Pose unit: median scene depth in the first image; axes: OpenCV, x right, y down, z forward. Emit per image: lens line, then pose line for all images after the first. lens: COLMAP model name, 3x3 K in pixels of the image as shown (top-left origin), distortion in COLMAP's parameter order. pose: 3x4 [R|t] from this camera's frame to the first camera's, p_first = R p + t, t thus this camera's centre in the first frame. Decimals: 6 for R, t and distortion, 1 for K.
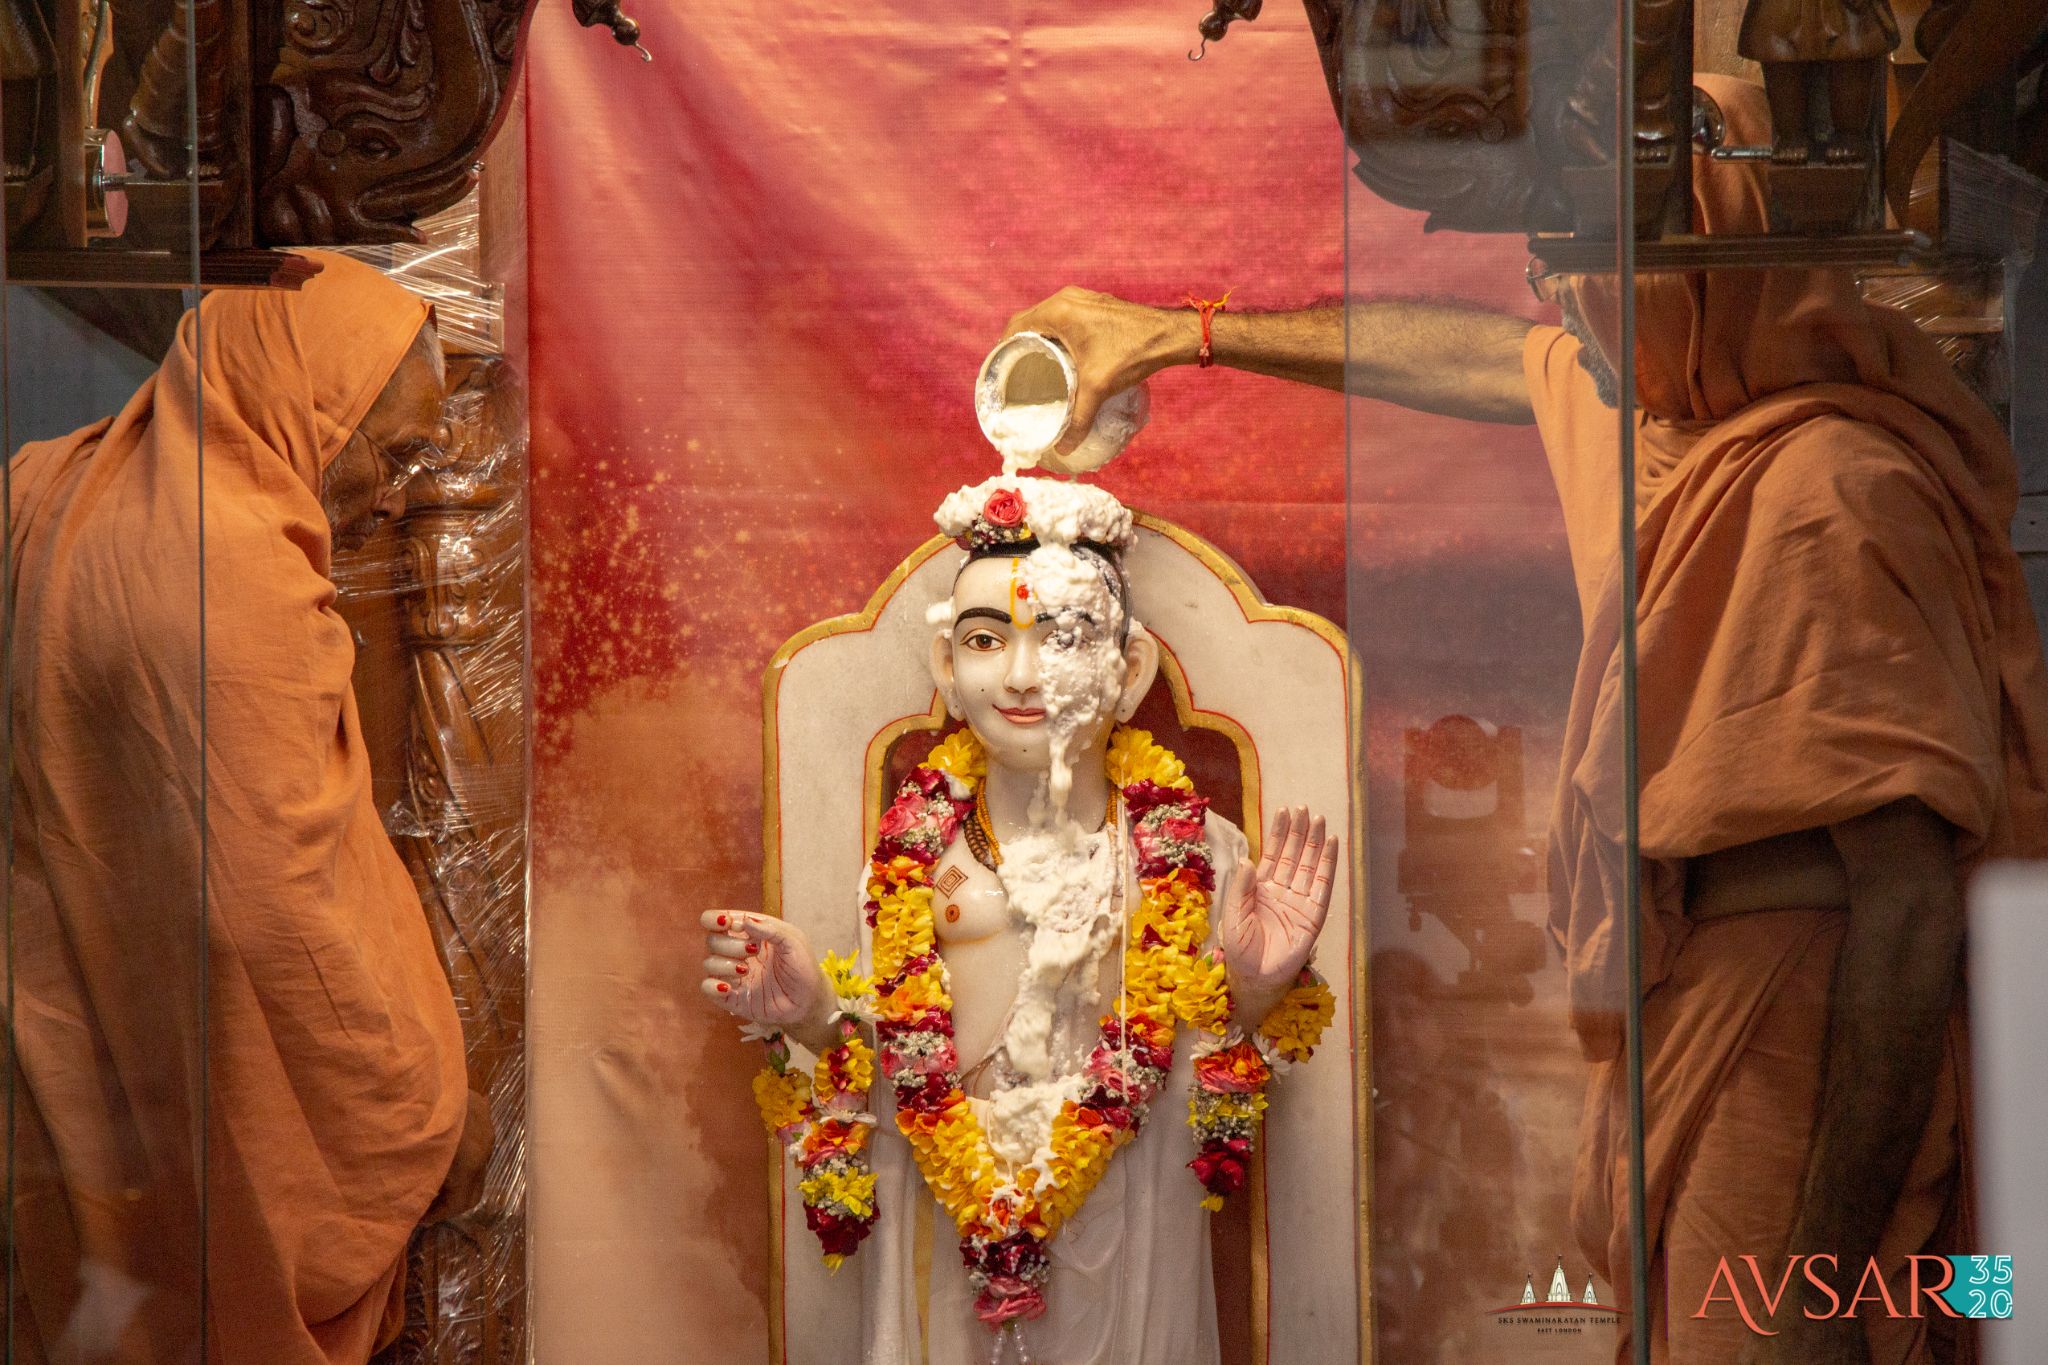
lens RADIAL K [[12170.8, 0, 1008.7], [0, 12170.8, 621.5], [0, 0, 1]] dist [2.214289, 0.000000]
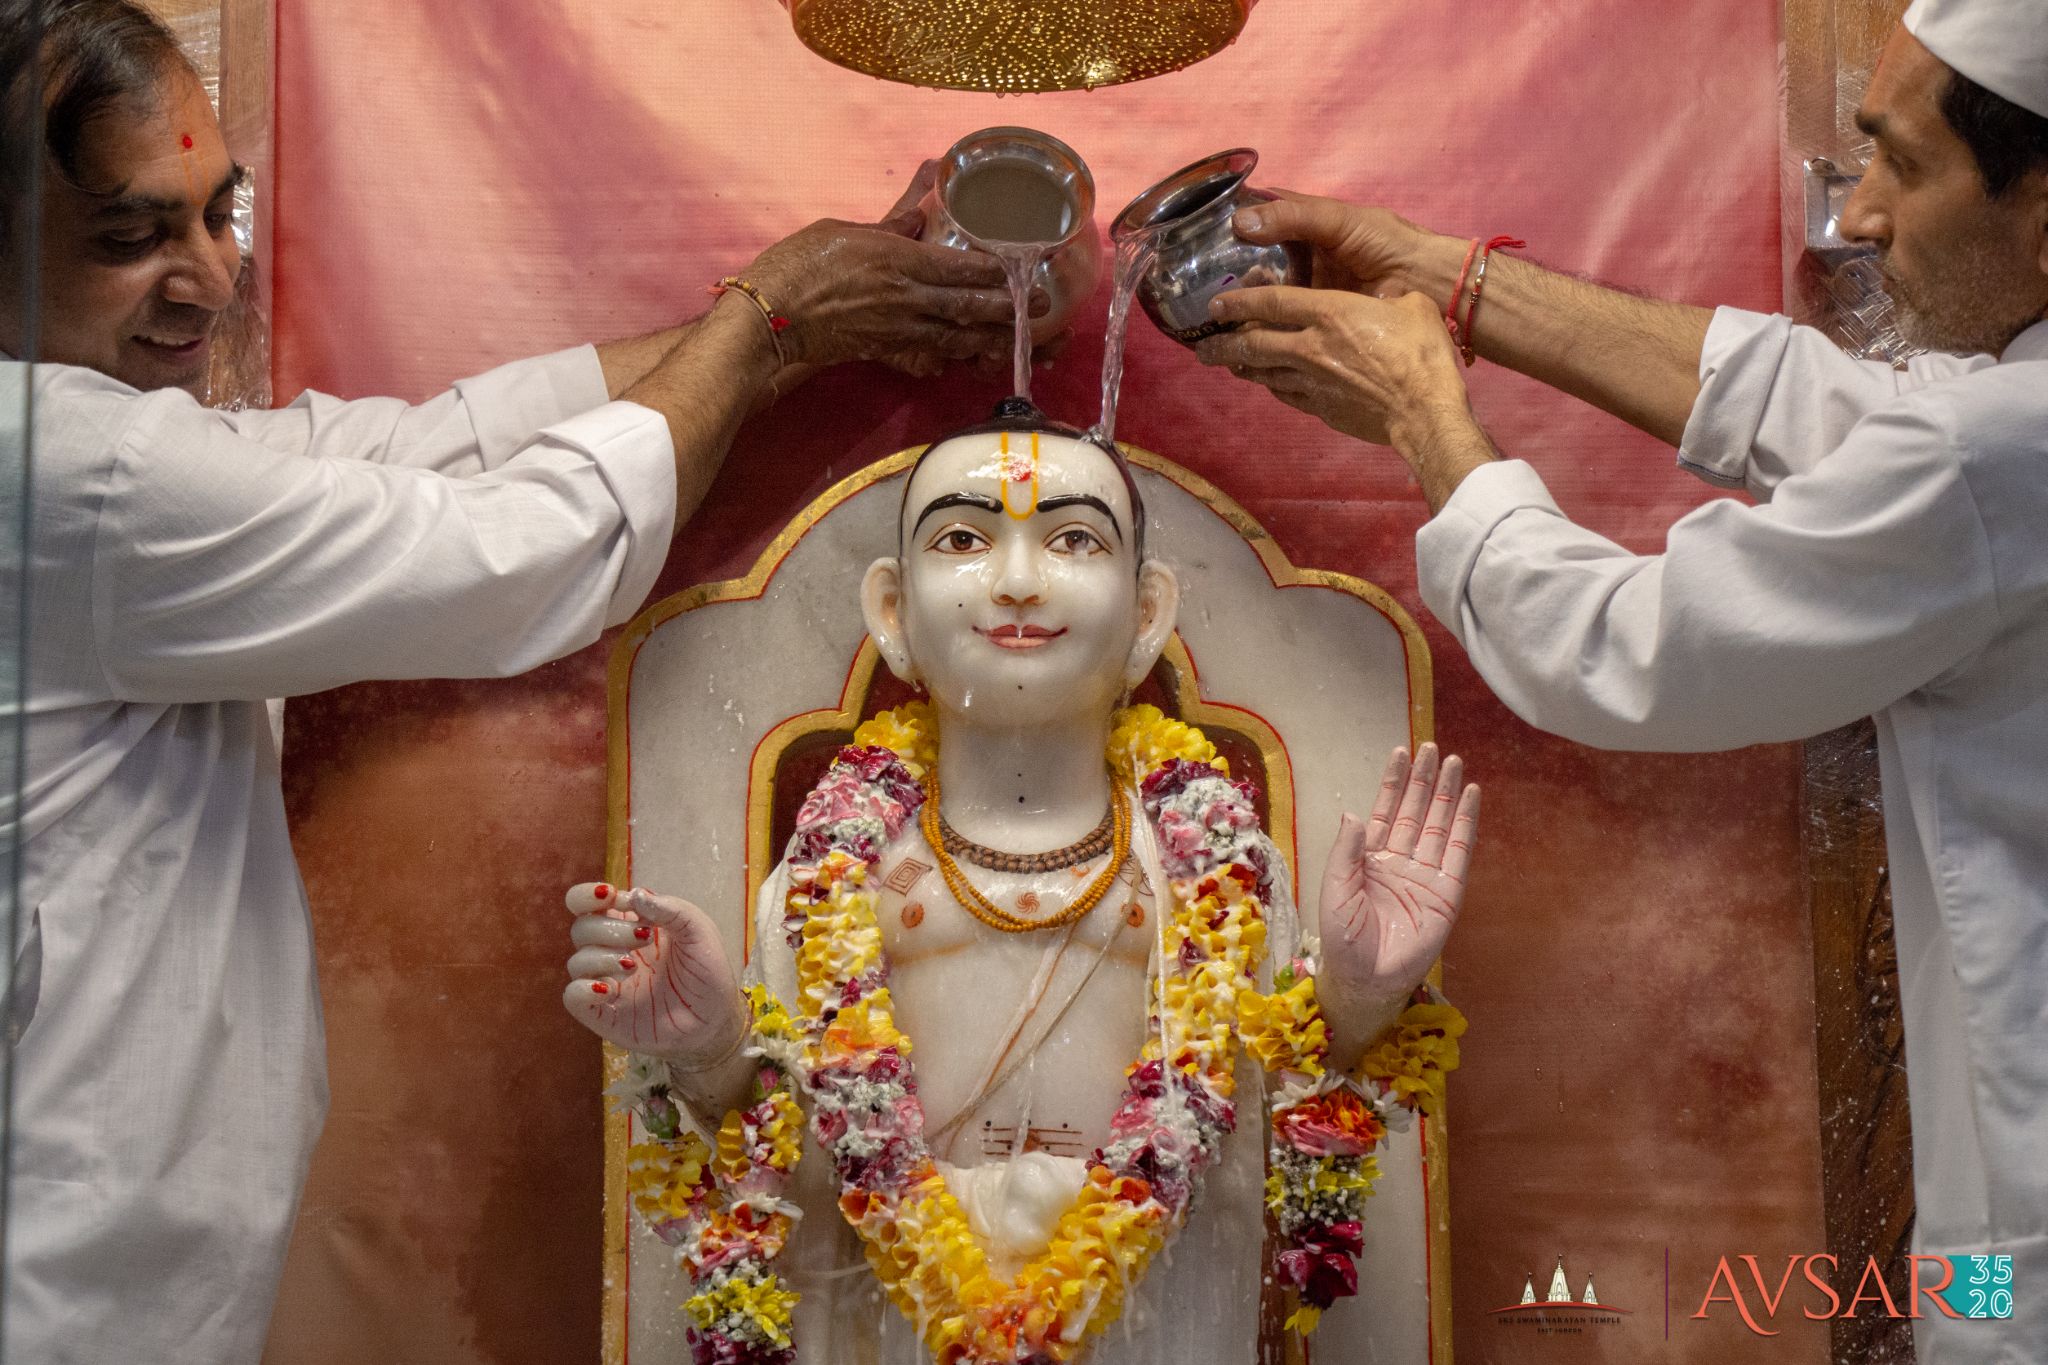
lens RADIAL K [[6231.8, 0, 1026.2], [0, 6231.8, 640.0], [0, 0, 1]] dist [0.597363, 0.000000]
pose [[0.985655, 0.042127, 0.163430, -0.057155], [-0.003208, 0.972848, -0.231422, 0.090826], [-0.168742, 0.227578, 0.959028, 0.634538]]
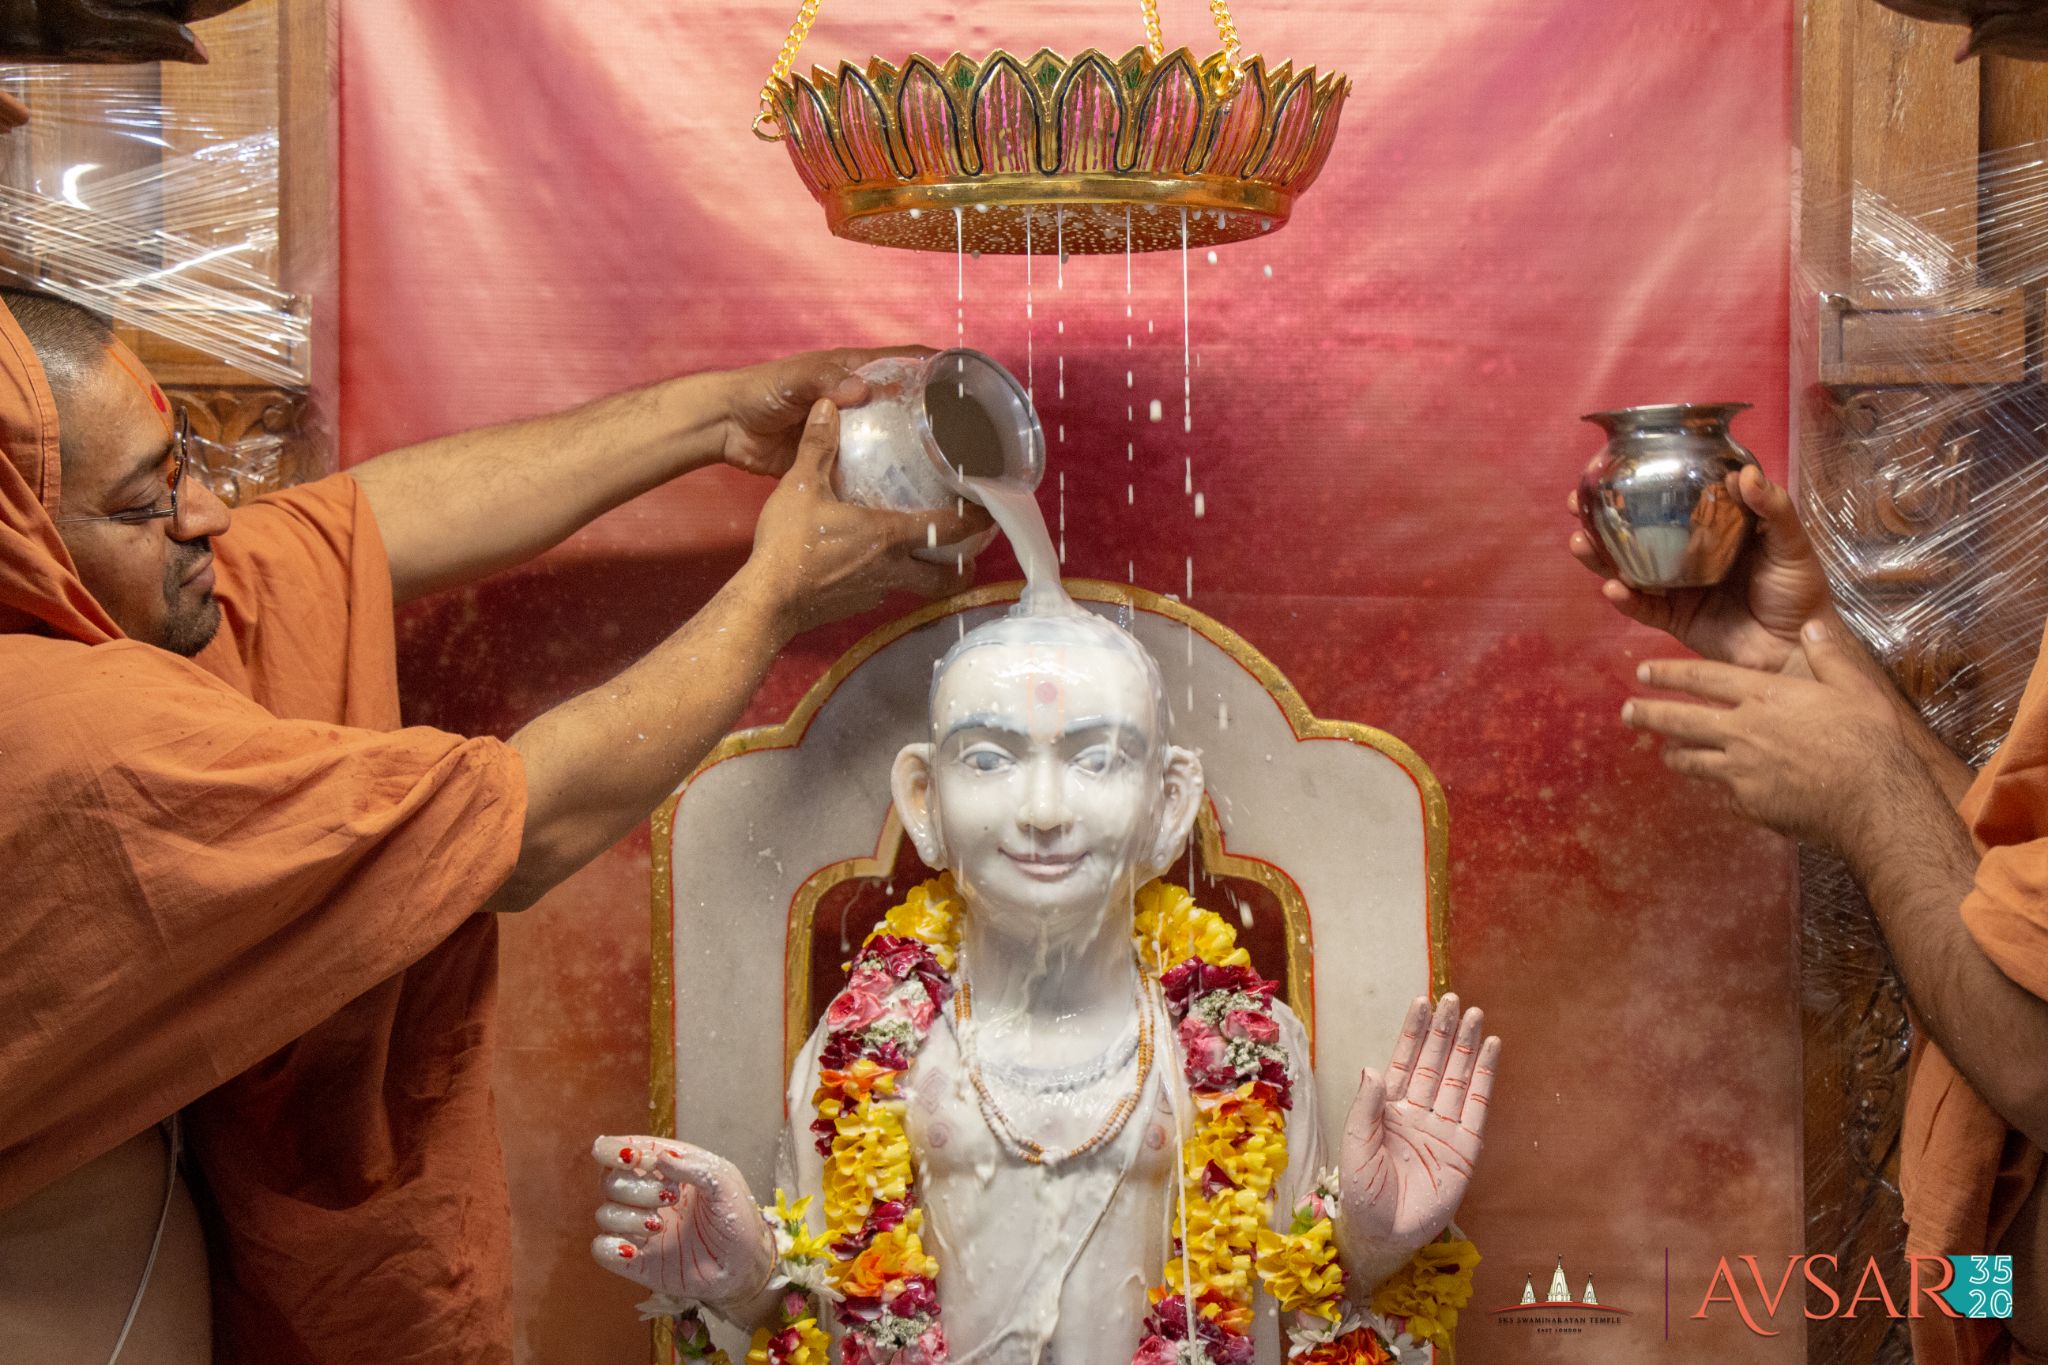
lens RADIAL K [[4078.9, 0, 1027.6], [0, 4078.9, 679.6], [0, 0, 1]] dist [0.235891, 0.000000]
pose [[0.988648, 0.012976, 0.149689, -0.035454], [-0.009353, 0.999647, -0.024883, 0.002741], [-0.149959, 0.023200, 0.988420, 0.744386]]
